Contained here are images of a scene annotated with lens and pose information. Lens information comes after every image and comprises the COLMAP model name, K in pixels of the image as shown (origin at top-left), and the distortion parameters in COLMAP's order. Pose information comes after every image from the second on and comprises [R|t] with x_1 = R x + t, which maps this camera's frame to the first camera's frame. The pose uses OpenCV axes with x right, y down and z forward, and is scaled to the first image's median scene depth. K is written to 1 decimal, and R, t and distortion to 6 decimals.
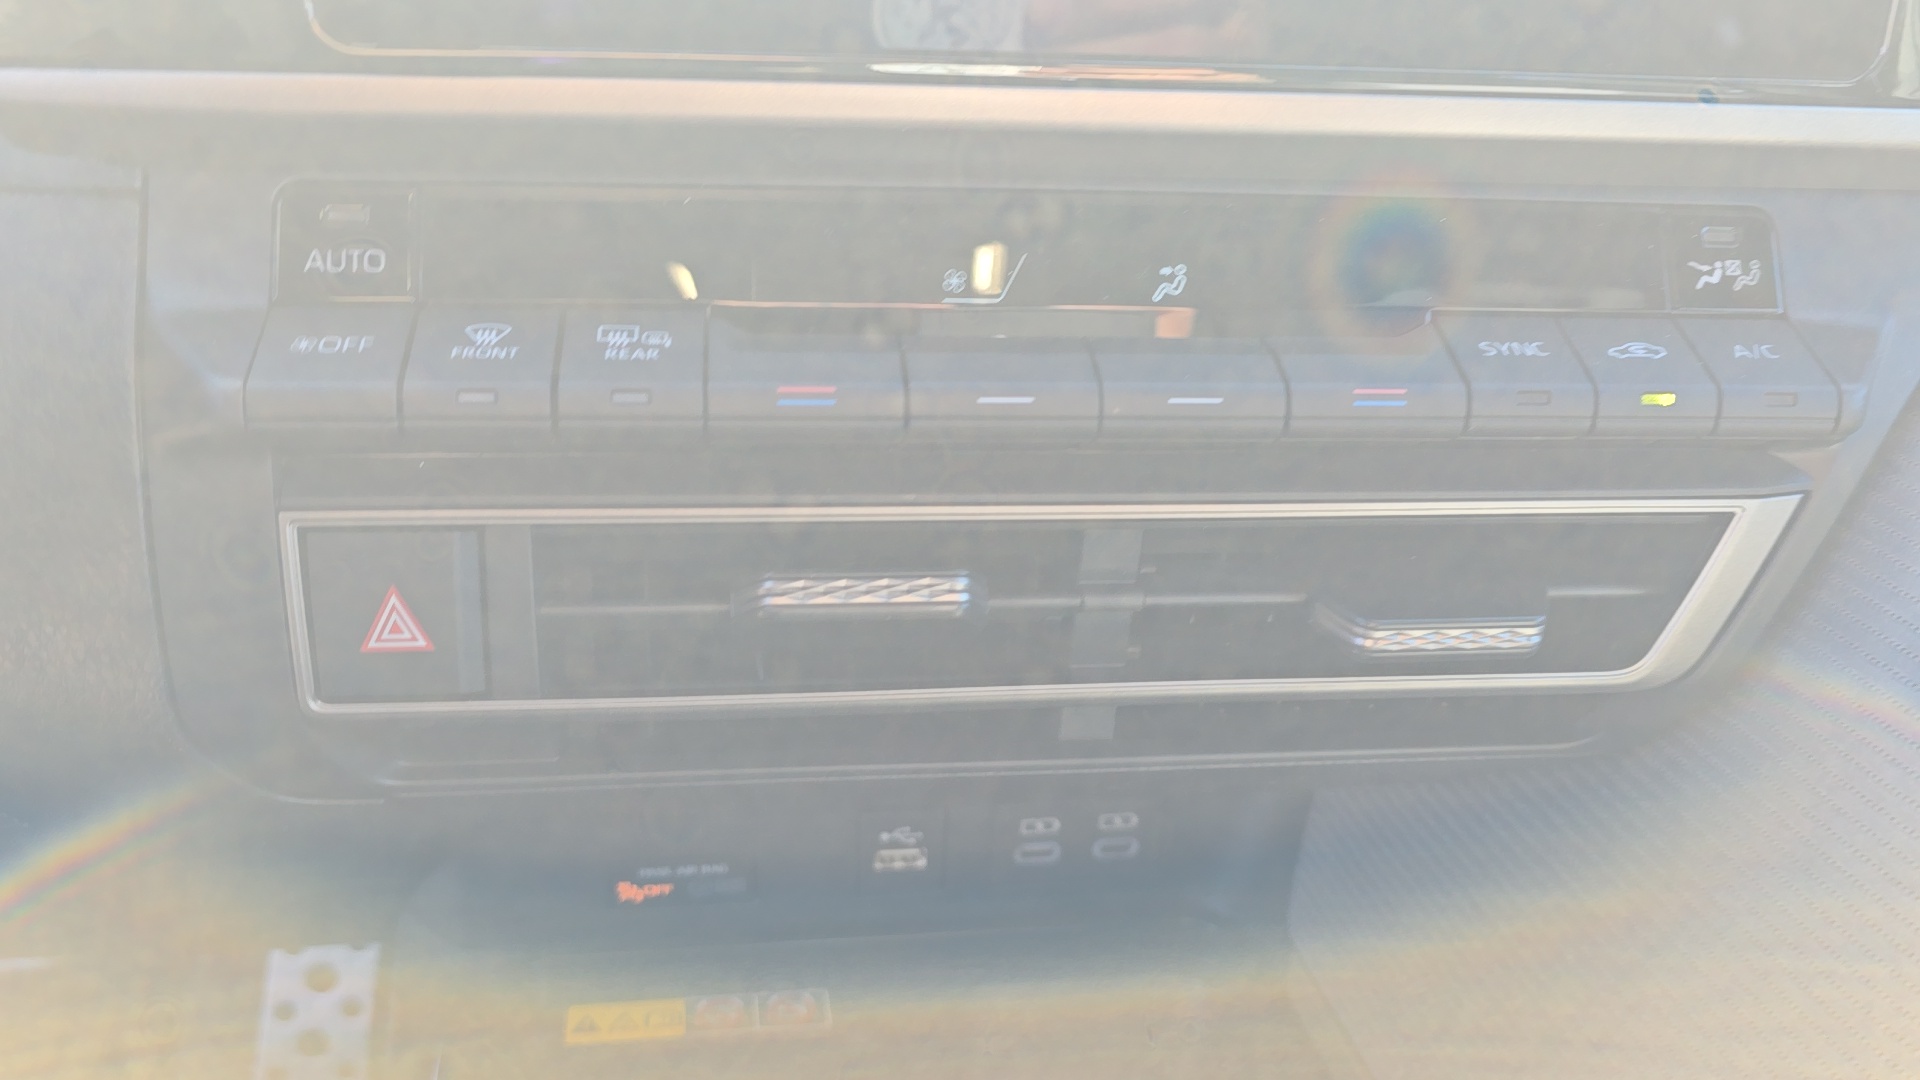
lens RADIAL K [[1573.7, 0, 962.9], [0, 1573.7, 547.3], [0, 0, 1]] dist [-0.012198, 0.010562]
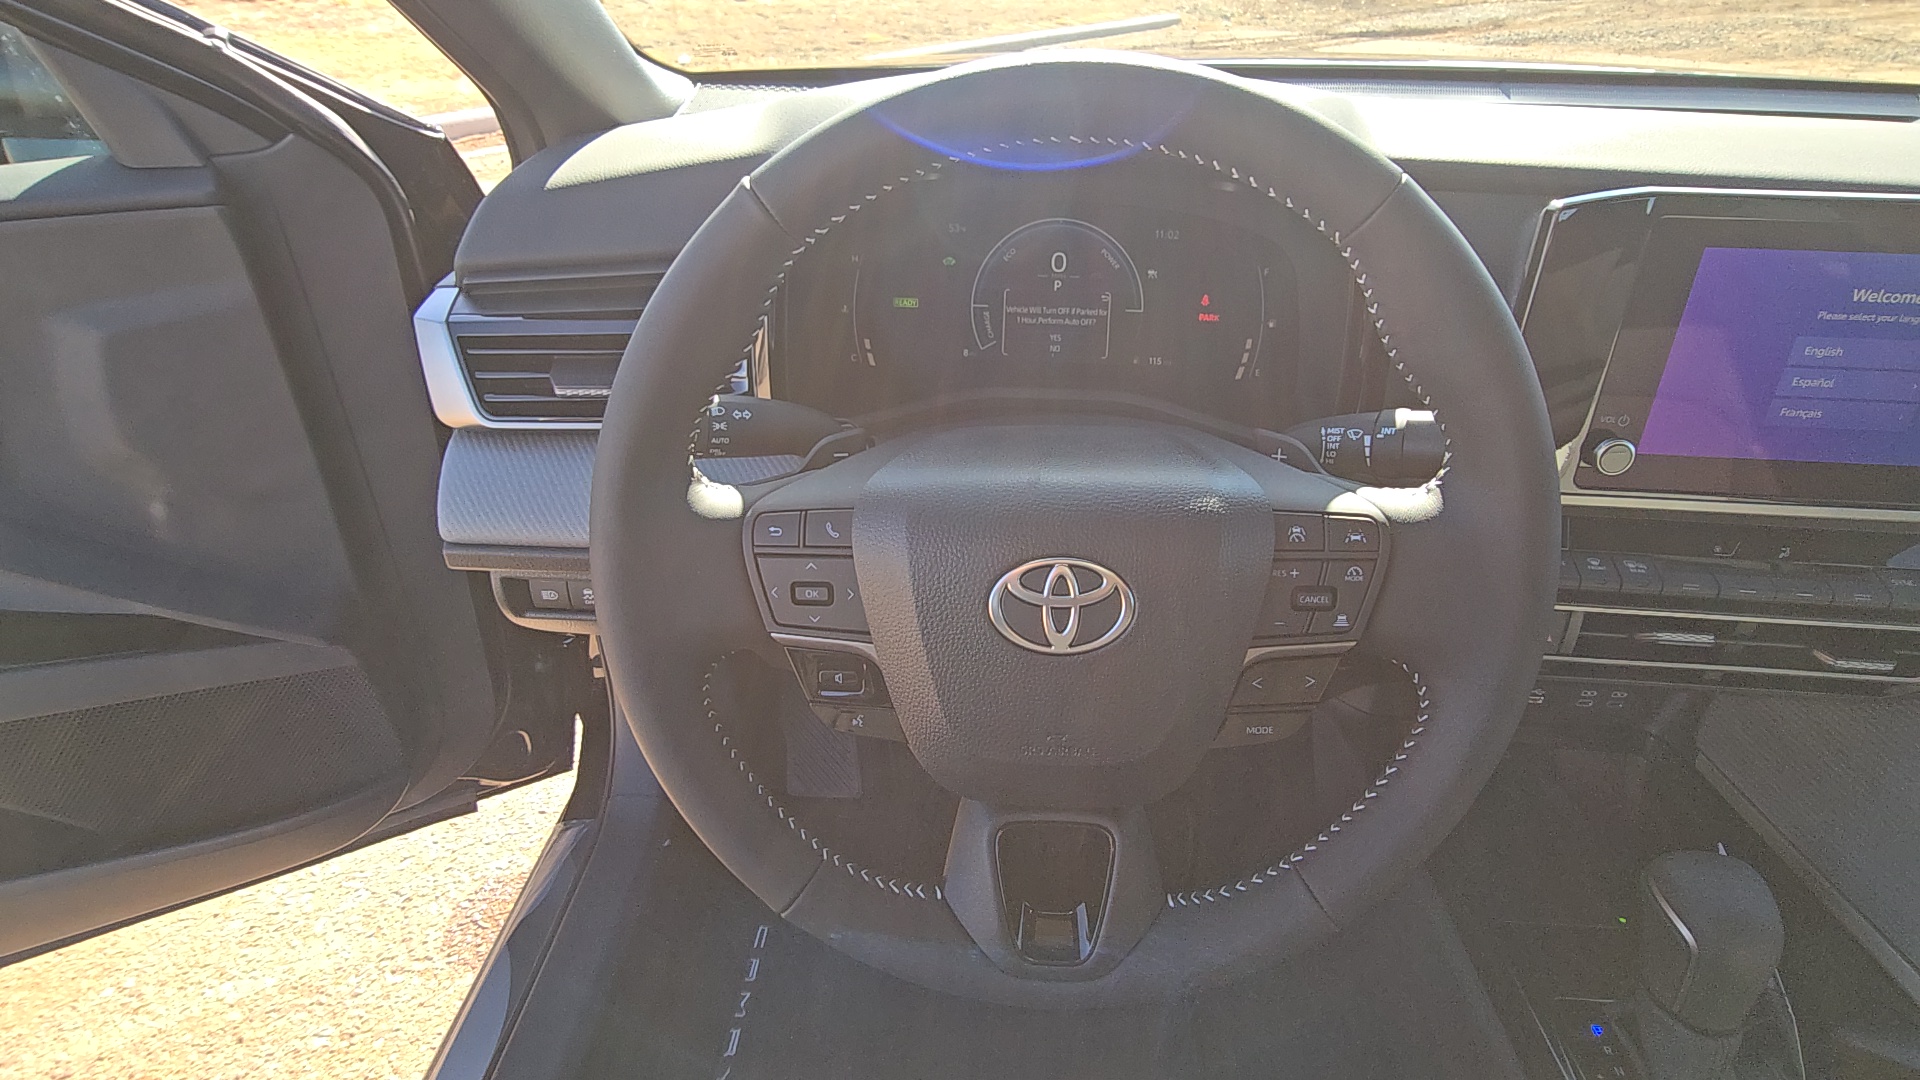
lens RADIAL K [[947.6, 0, 957.7], [0, 947.6, 543.4], [0, 0, 1]] dist [-0.000067, 0.000987]
pose [[0.979401, 0.081802, -0.184611, -1.179428], [-0.068704, 0.994717, 0.076274, -0.213073], [0.189875, -0.062020, 0.979847, -1.268628]]
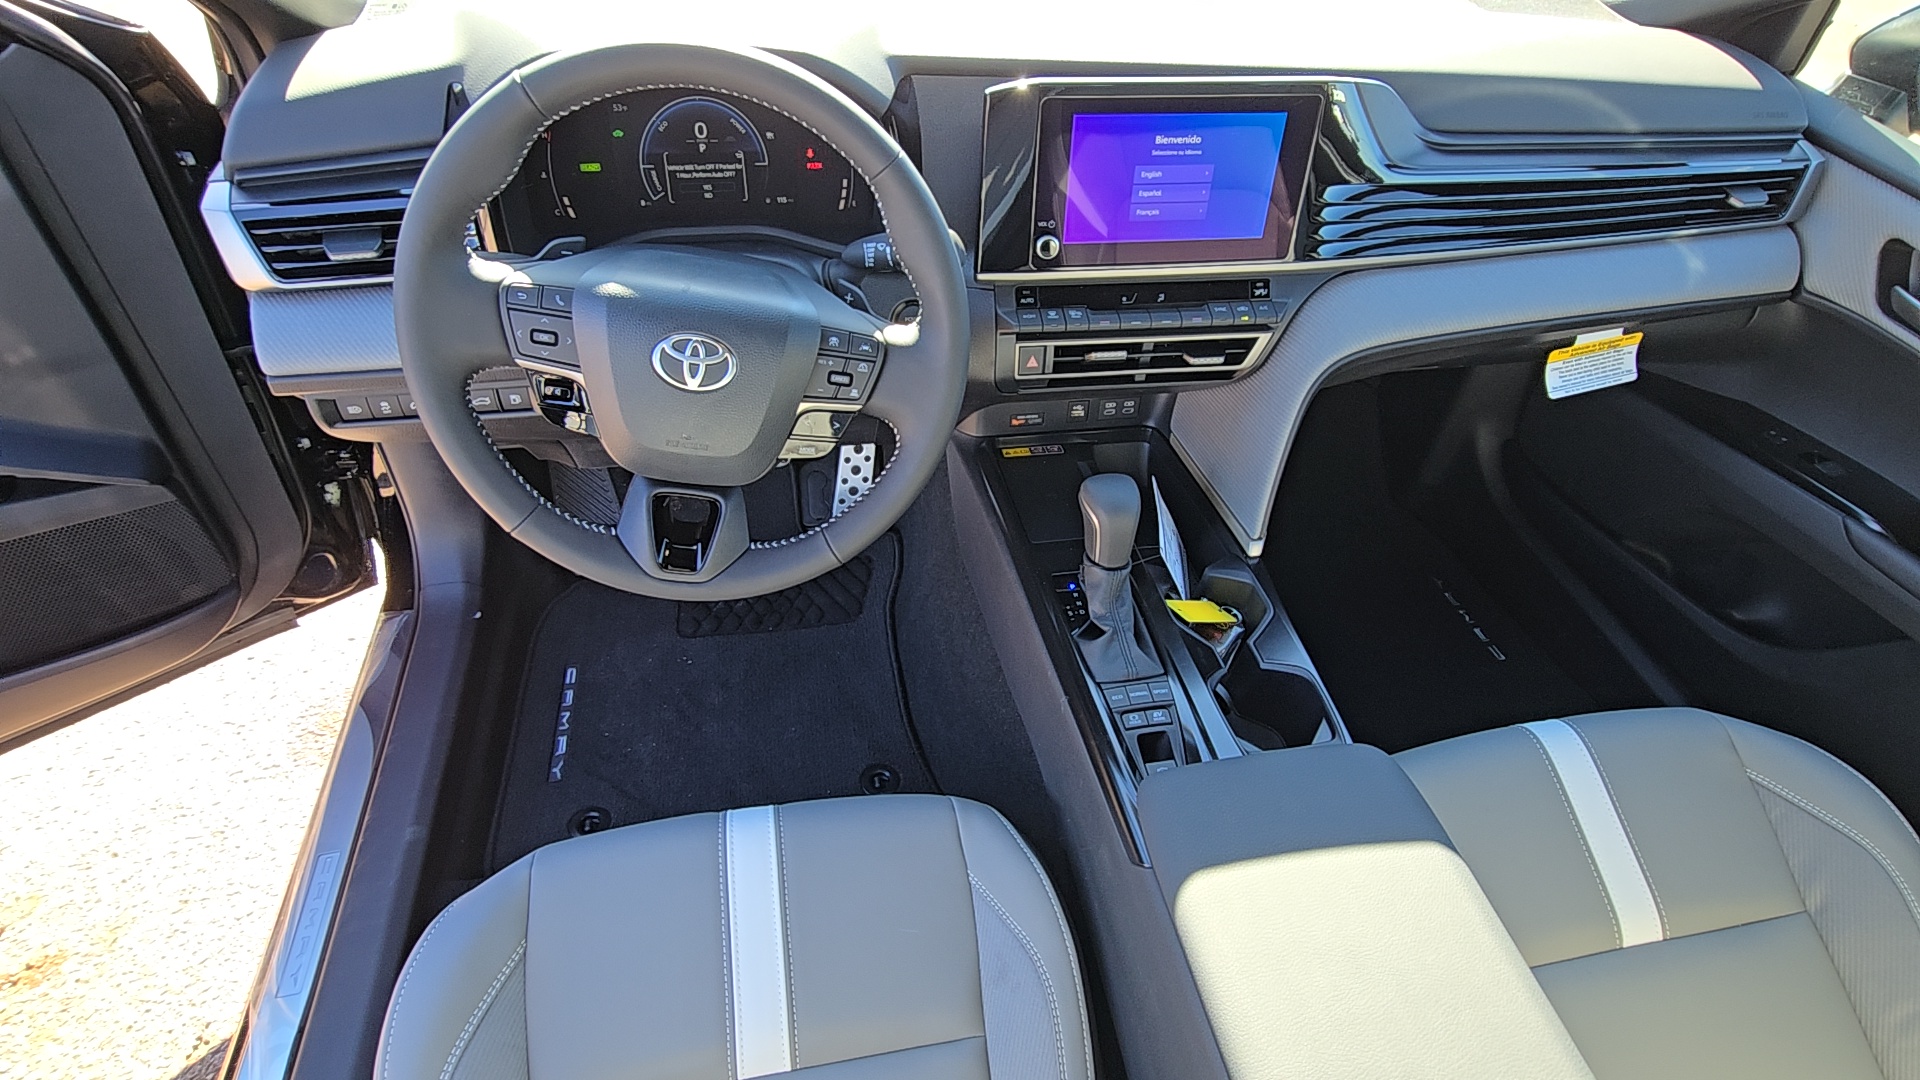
lens RADIAL K [[947.6, 0, 959.1], [0, 947.6, 539.1], [0, 0, 1]] dist [-0.000067, 0.000987]
pose [[0.998854, -0.027362, 0.039260, -0.720579], [0.016591, 0.967535, 0.252191, -0.192892], [-0.044886, -0.251251, 0.966881, -2.377376]]
